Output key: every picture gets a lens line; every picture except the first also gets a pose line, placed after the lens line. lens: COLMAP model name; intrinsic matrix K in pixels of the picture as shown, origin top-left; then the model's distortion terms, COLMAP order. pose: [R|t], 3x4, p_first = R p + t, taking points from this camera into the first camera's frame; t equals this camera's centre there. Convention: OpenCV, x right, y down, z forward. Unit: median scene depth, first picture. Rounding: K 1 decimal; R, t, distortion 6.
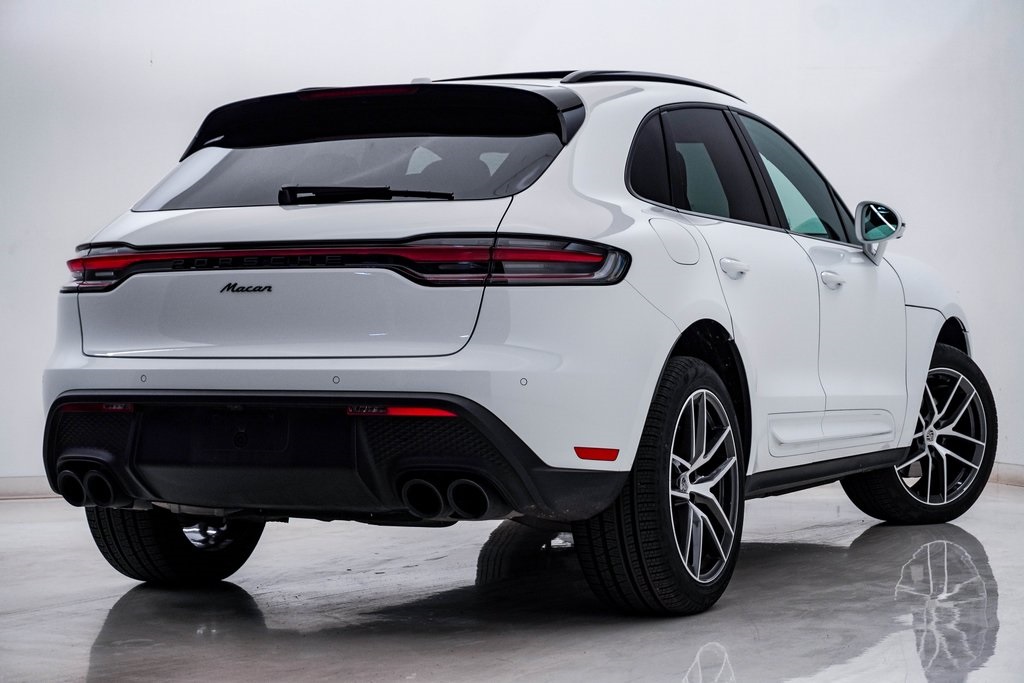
lens RADIAL K [[2164.4, 0, 511.4], [0, 2164.4, 333.1], [0, 0, 1]] dist [0.108293, 0.000000]
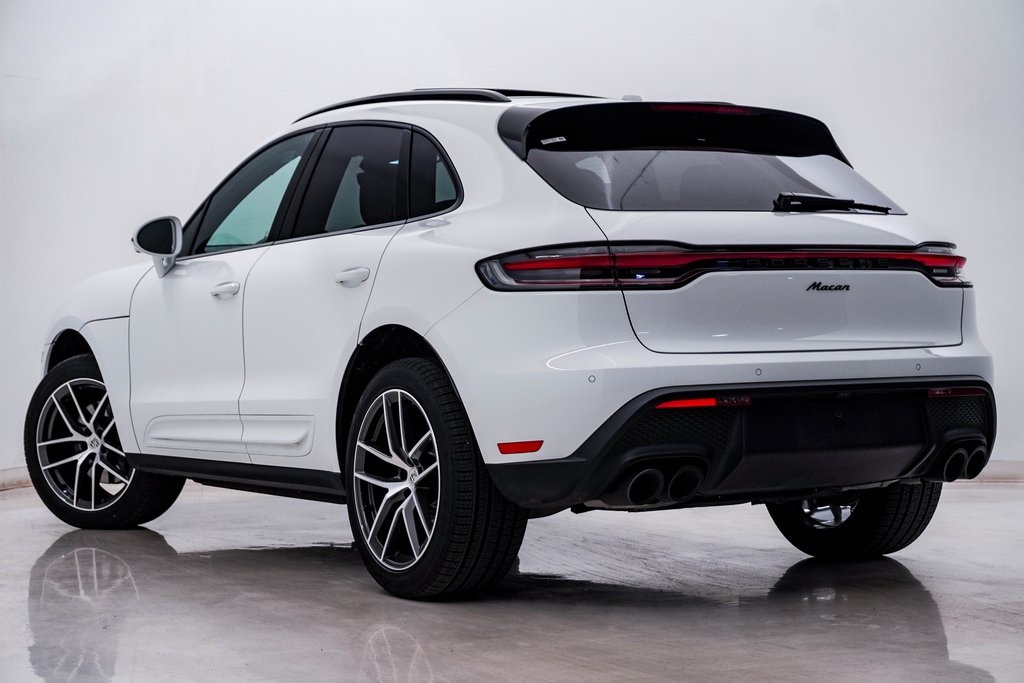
lens RADIAL K [[2164.4, 0, 509.2], [0, 2164.4, 348.4], [0, 0, 1]] dist [0.108293, 0.000000]
pose [[0.495519, -0.012665, 0.868505, -1.139533], [0.019035, 0.999812, 0.003720, 0.003225], [-0.868389, 0.014688, 0.495666, 0.584035]]
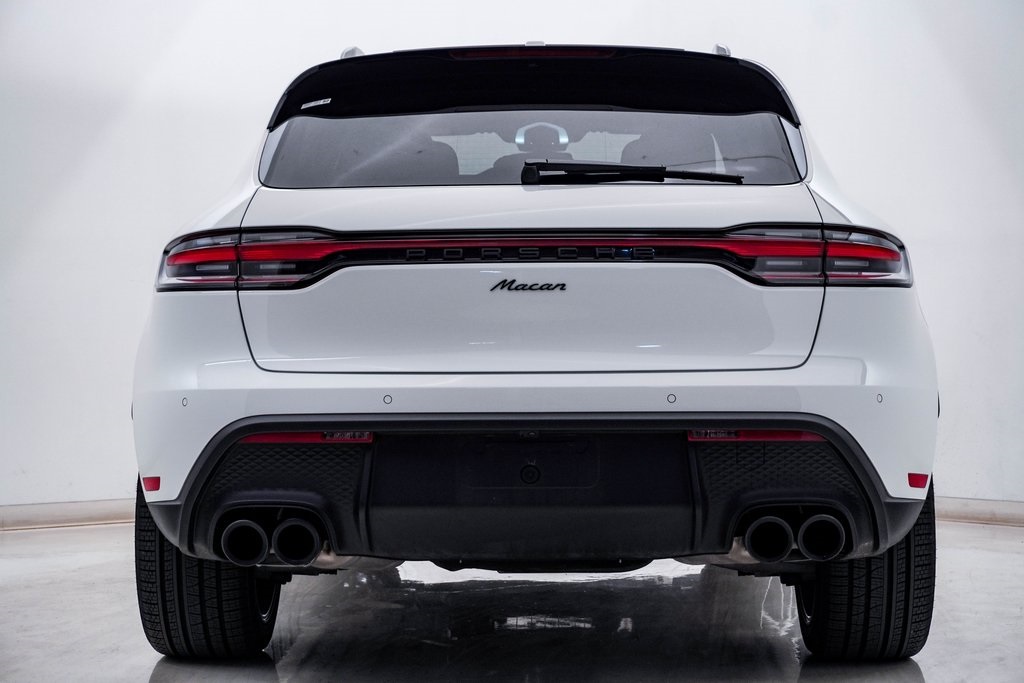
lens RADIAL K [[2164.4, 0, 492.1], [0, 2164.4, 282.6], [0, 0, 1]] dist [0.108293, 0.000000]
pose [[0.910649, 0.009516, 0.413071, -0.459289], [0.002288, 0.999603, -0.028072, 0.000585], [-0.413175, 0.026508, 0.910266, 0.266764]]
